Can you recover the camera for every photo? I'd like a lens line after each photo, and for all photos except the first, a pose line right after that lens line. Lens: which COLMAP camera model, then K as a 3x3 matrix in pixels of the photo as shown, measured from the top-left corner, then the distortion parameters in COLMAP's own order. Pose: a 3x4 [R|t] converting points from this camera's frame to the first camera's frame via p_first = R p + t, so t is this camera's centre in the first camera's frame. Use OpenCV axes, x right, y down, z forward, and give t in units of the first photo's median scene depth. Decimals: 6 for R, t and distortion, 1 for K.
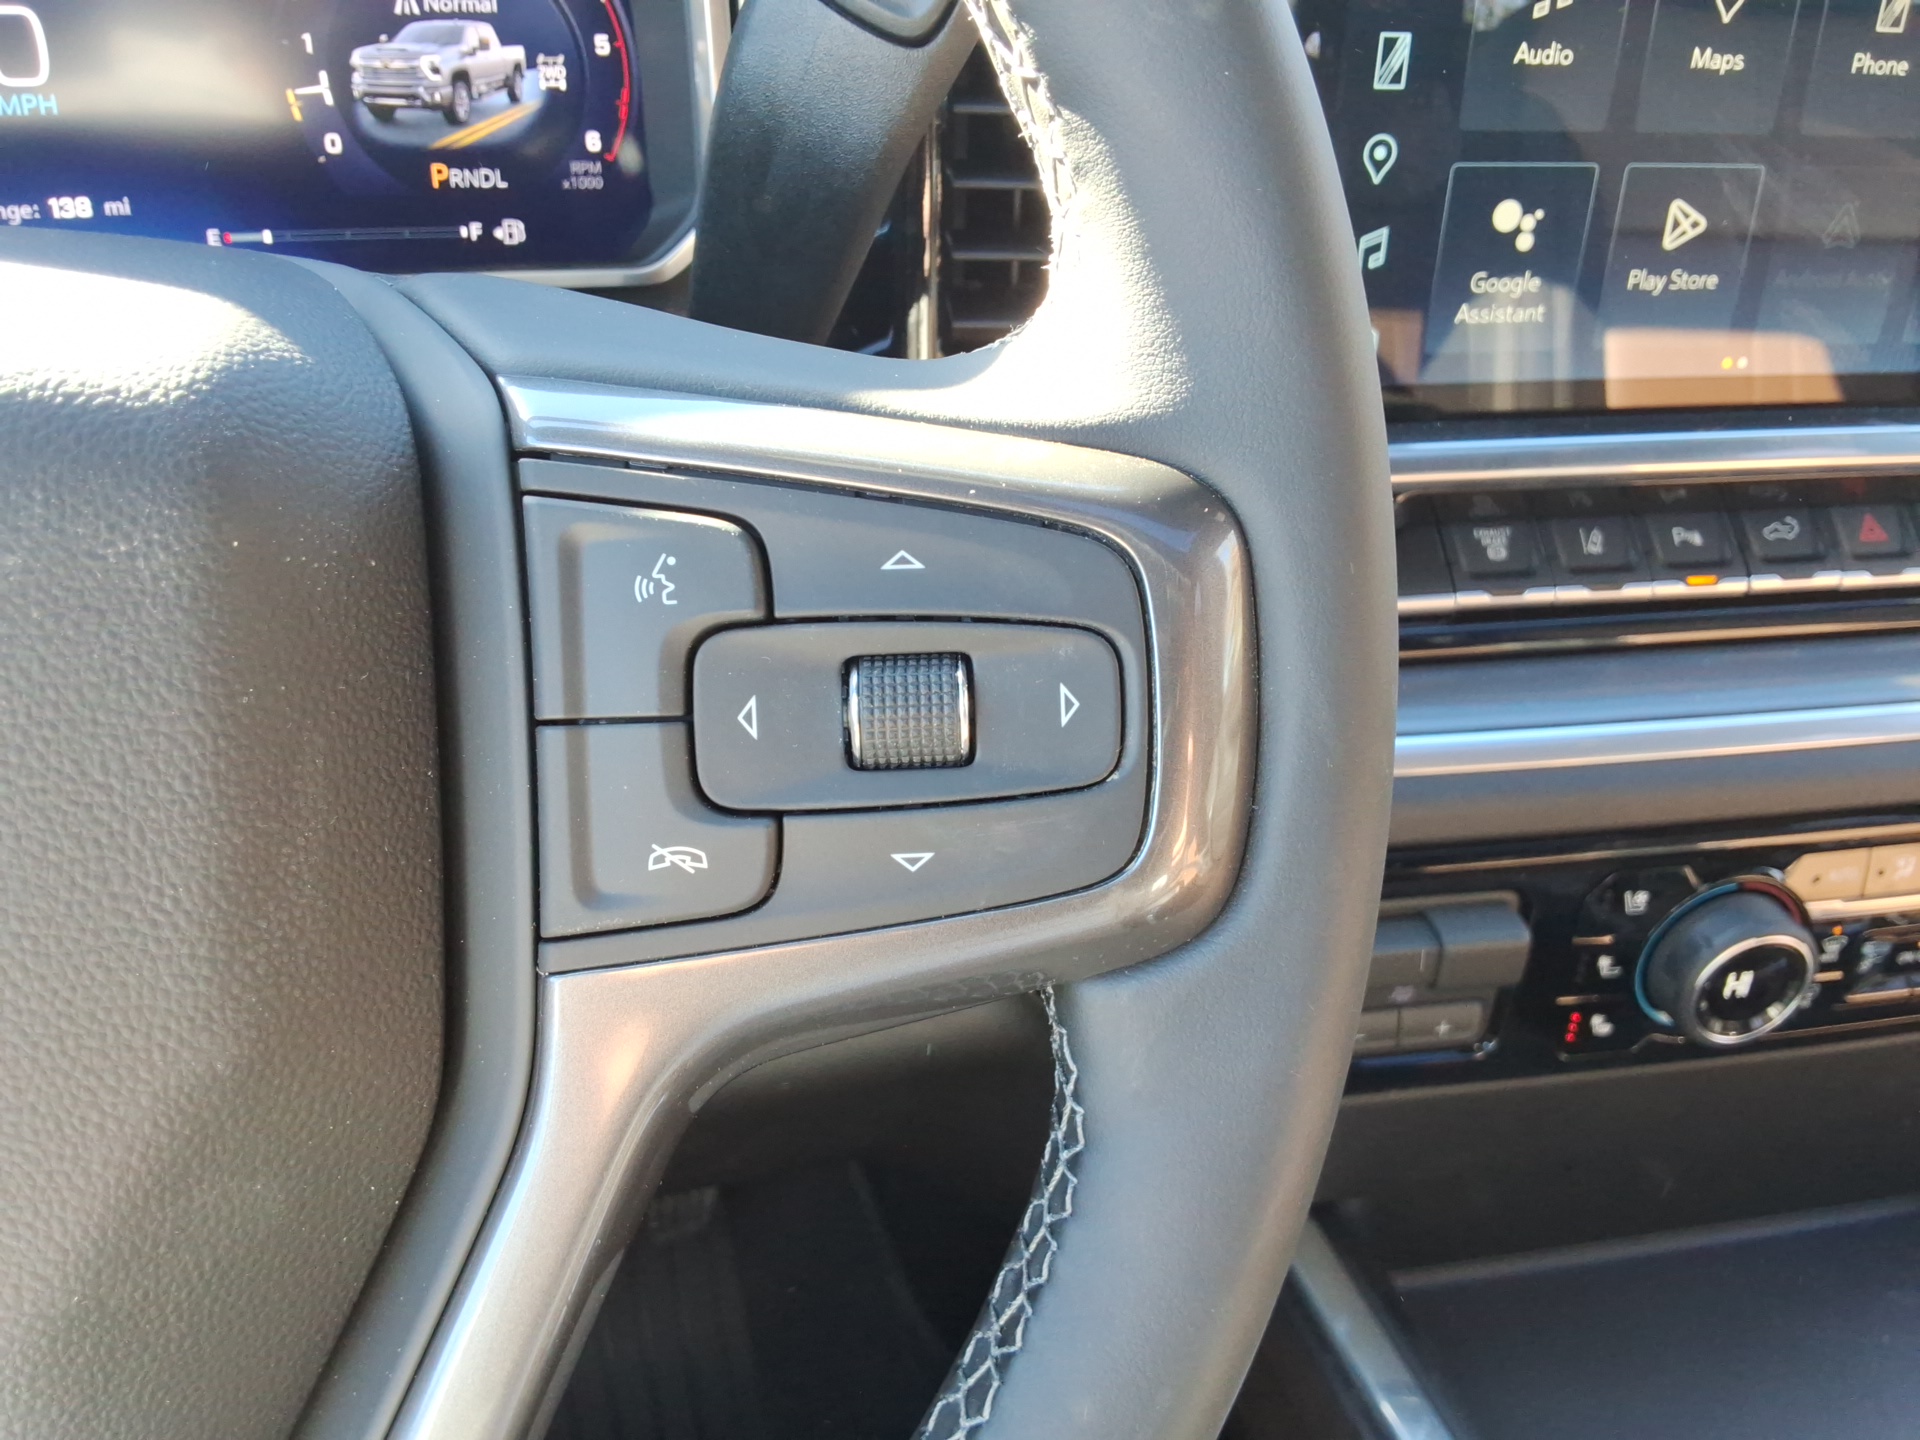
lens RADIAL K [[1547.4, 0, 975.2], [0, 1547.4, 711.8], [0, 0, 1]] dist [0.104433, -0.163672]
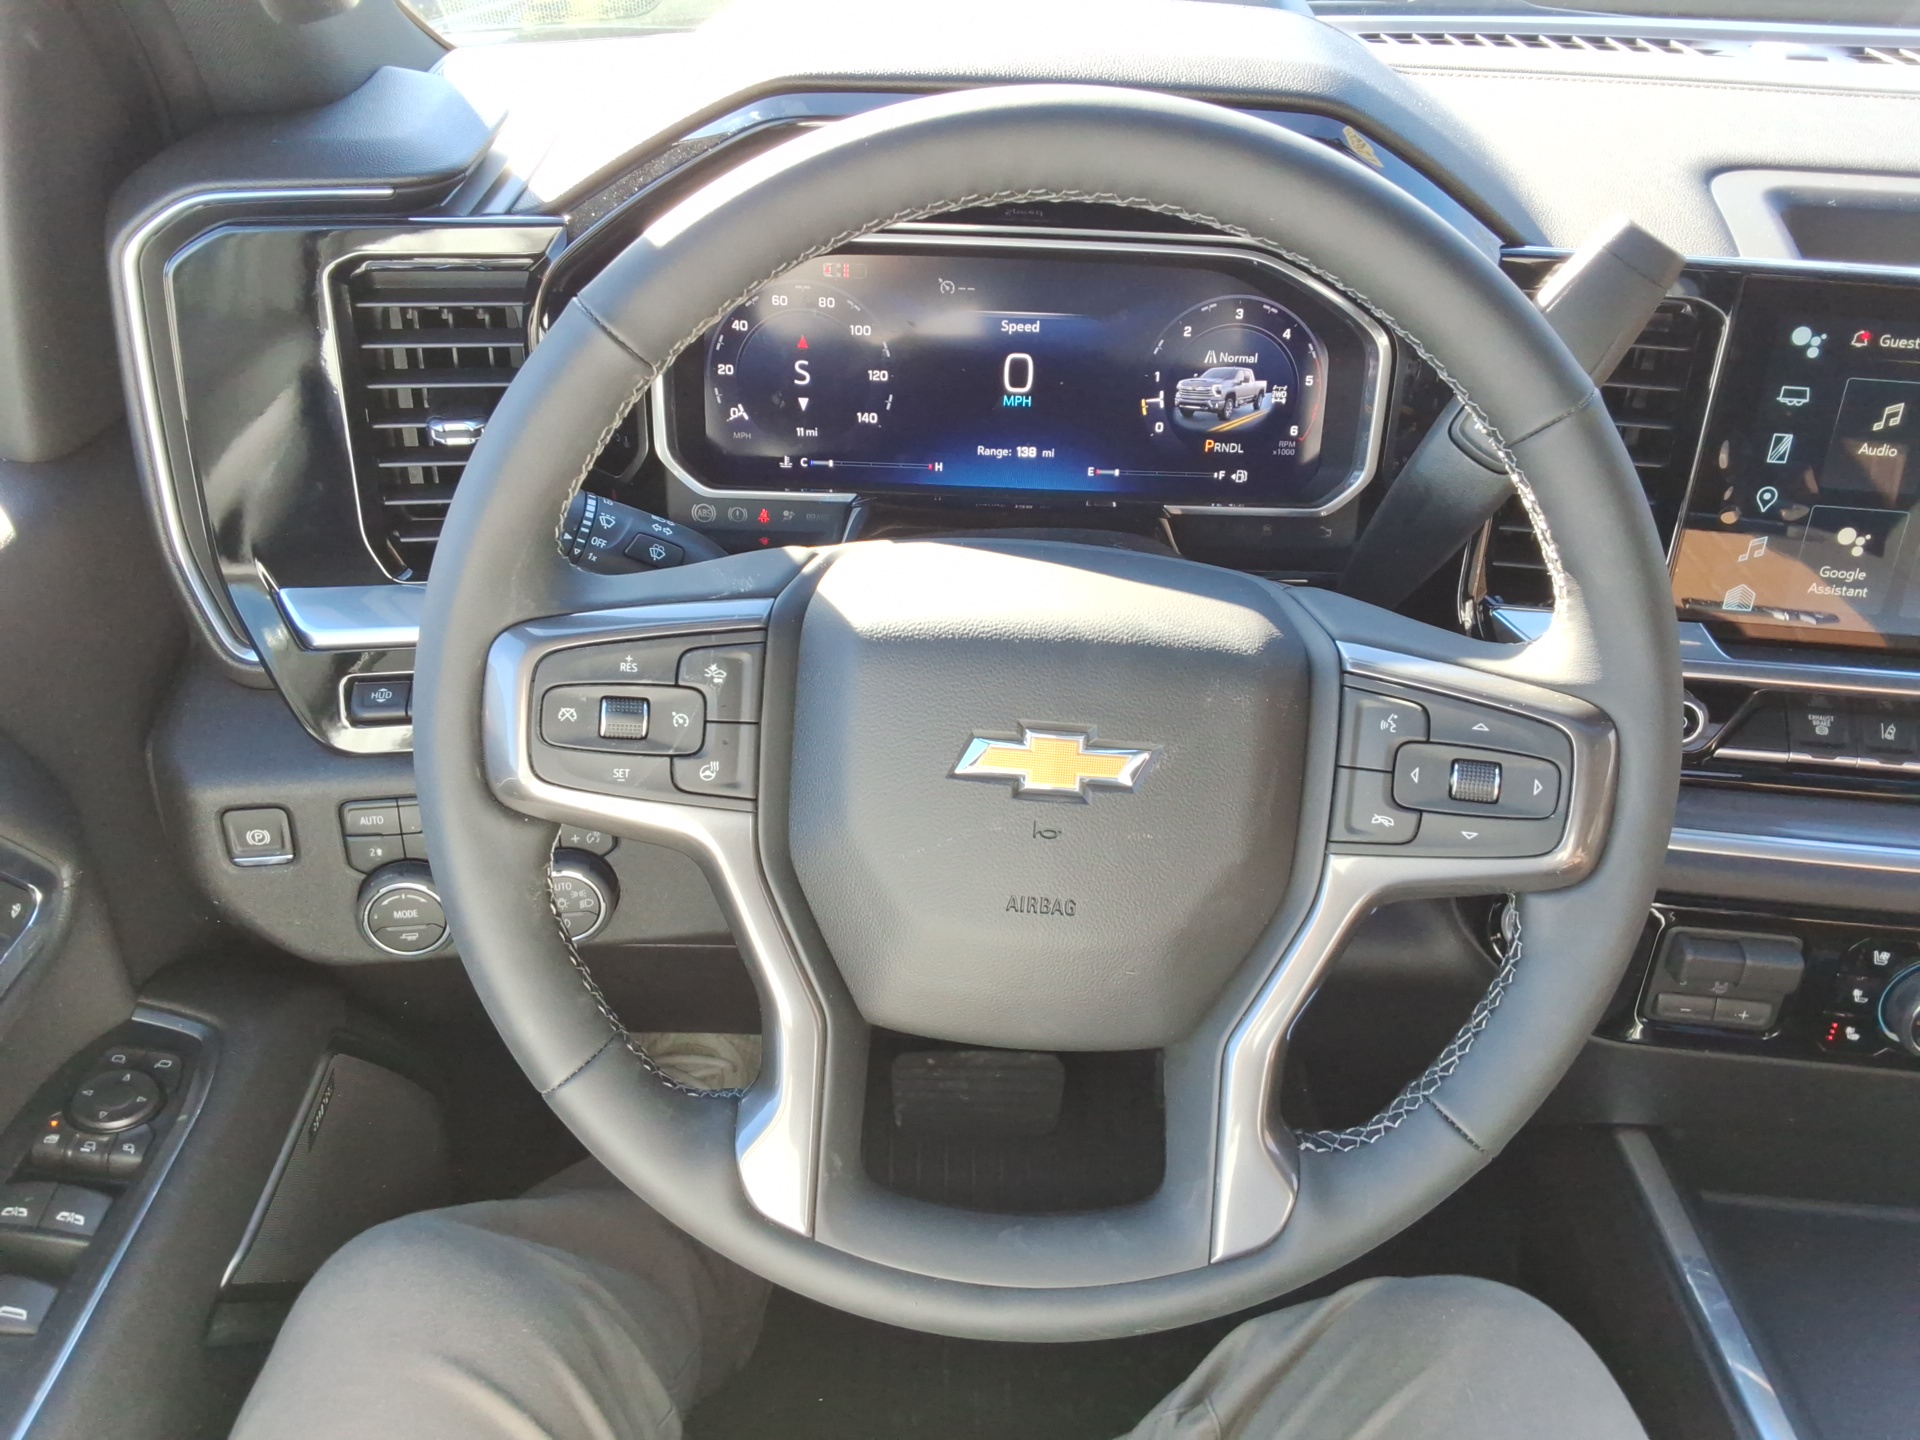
lens RADIAL K [[1547.4, 0, 975.2], [0, 1547.4, 711.8], [0, 0, 1]] dist [0.104433, -0.163672]
pose [[0.952947, 0.141658, -0.268003, -0.070732], [-0.144617, 0.989449, 0.008774, -0.008661], [0.266418, 0.030397, 0.963378, -0.837880]]
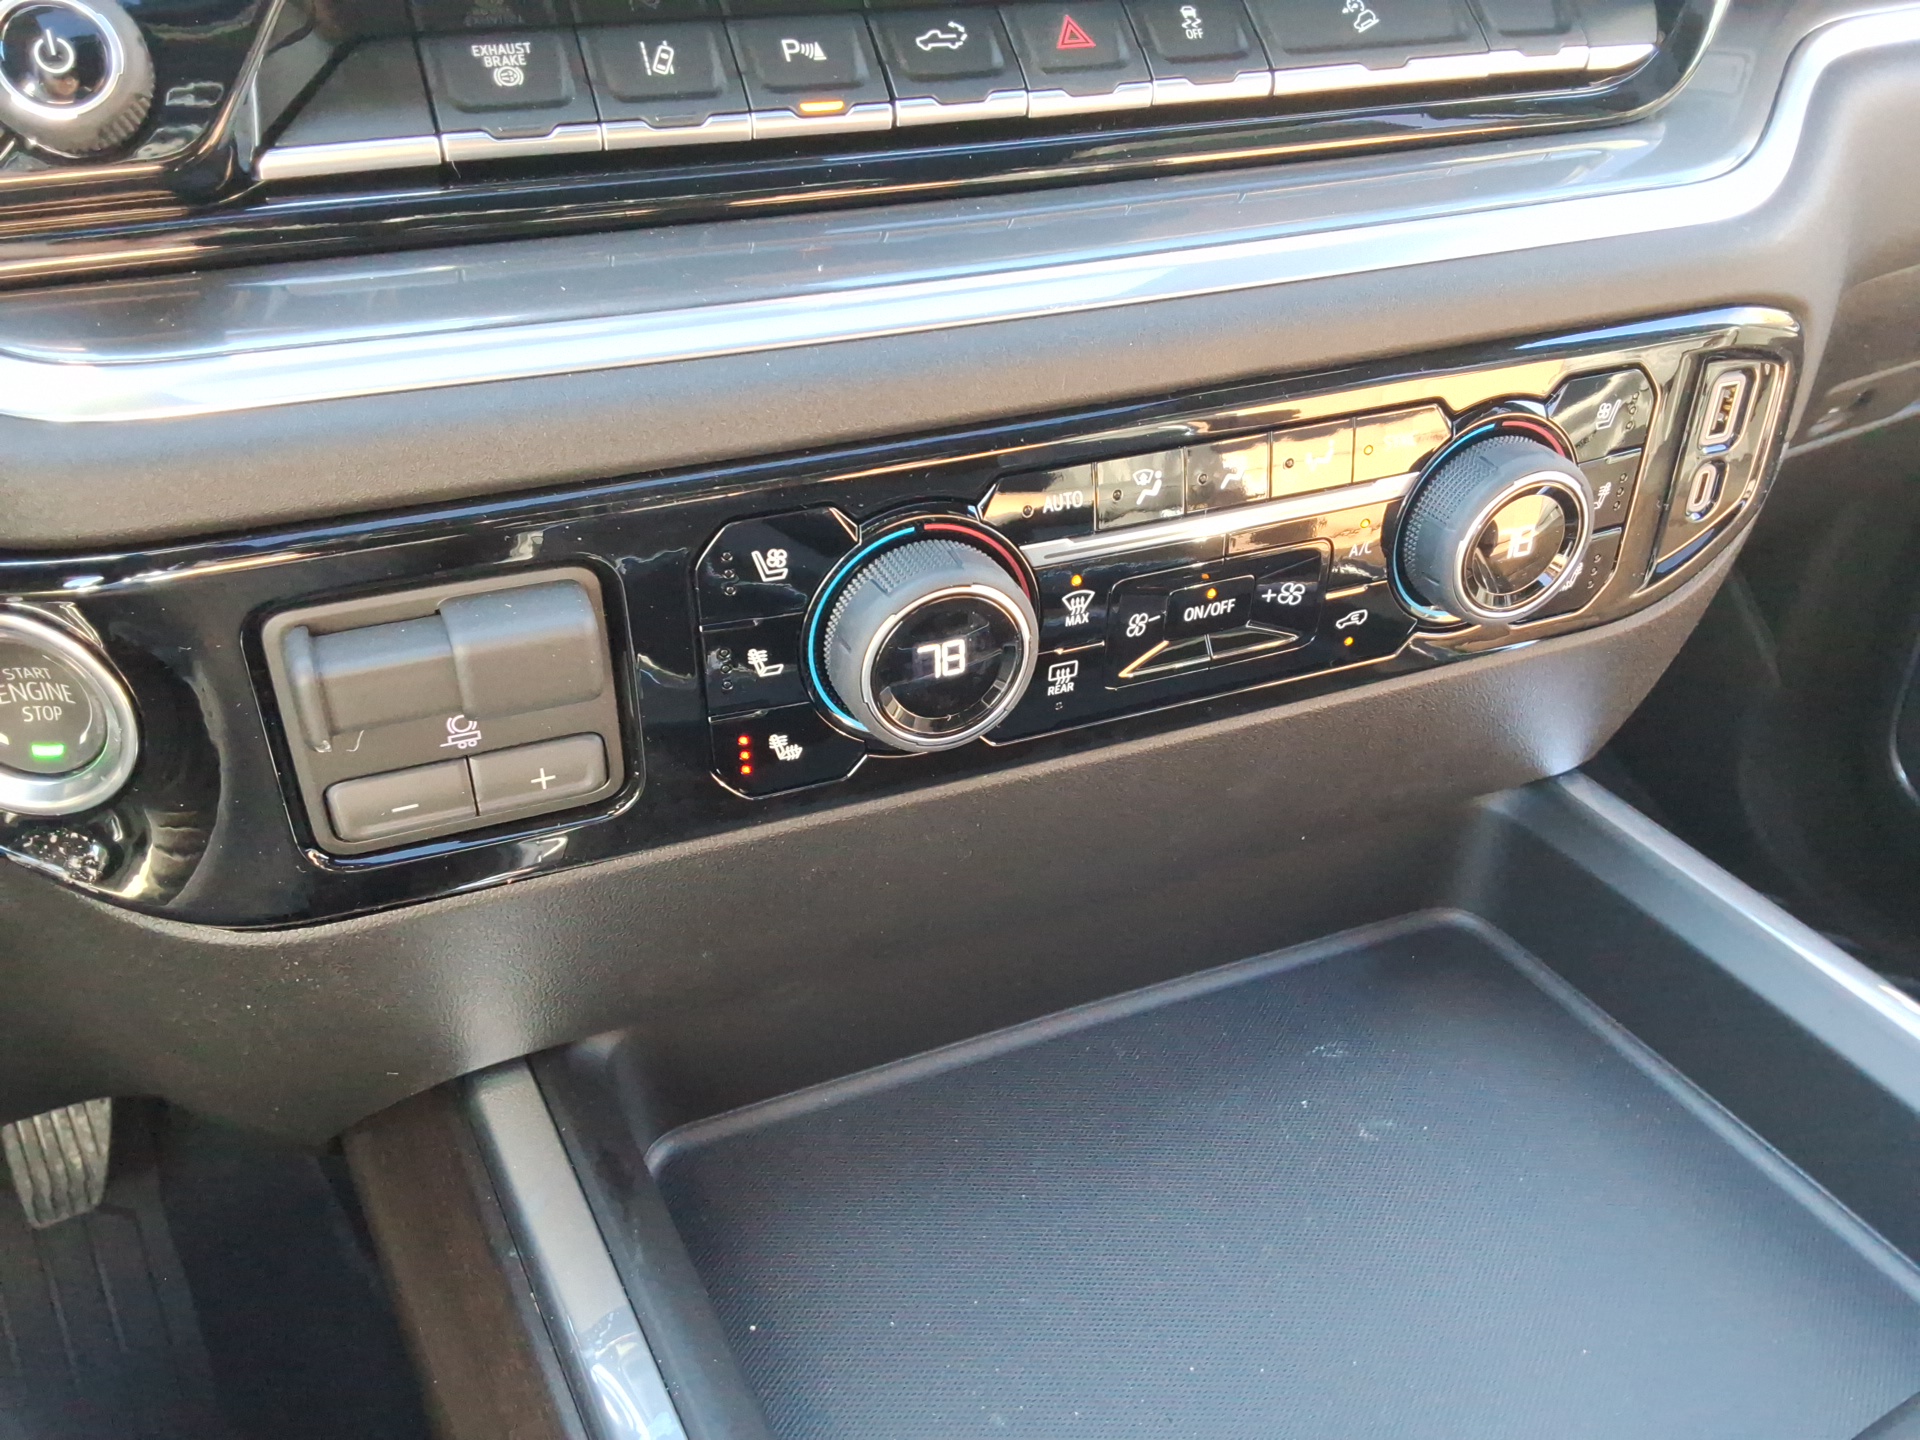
lens RADIAL K [[1547.4, 0, 975.2], [0, 1547.4, 711.8], [0, 0, 1]] dist [0.104433, -0.163672]
pose [[0.981494, -0.127373, 0.142991, 0.415356], [0.118604, 0.990590, 0.068298, 0.155308], [-0.150345, -0.050075, 0.987365, 0.289841]]
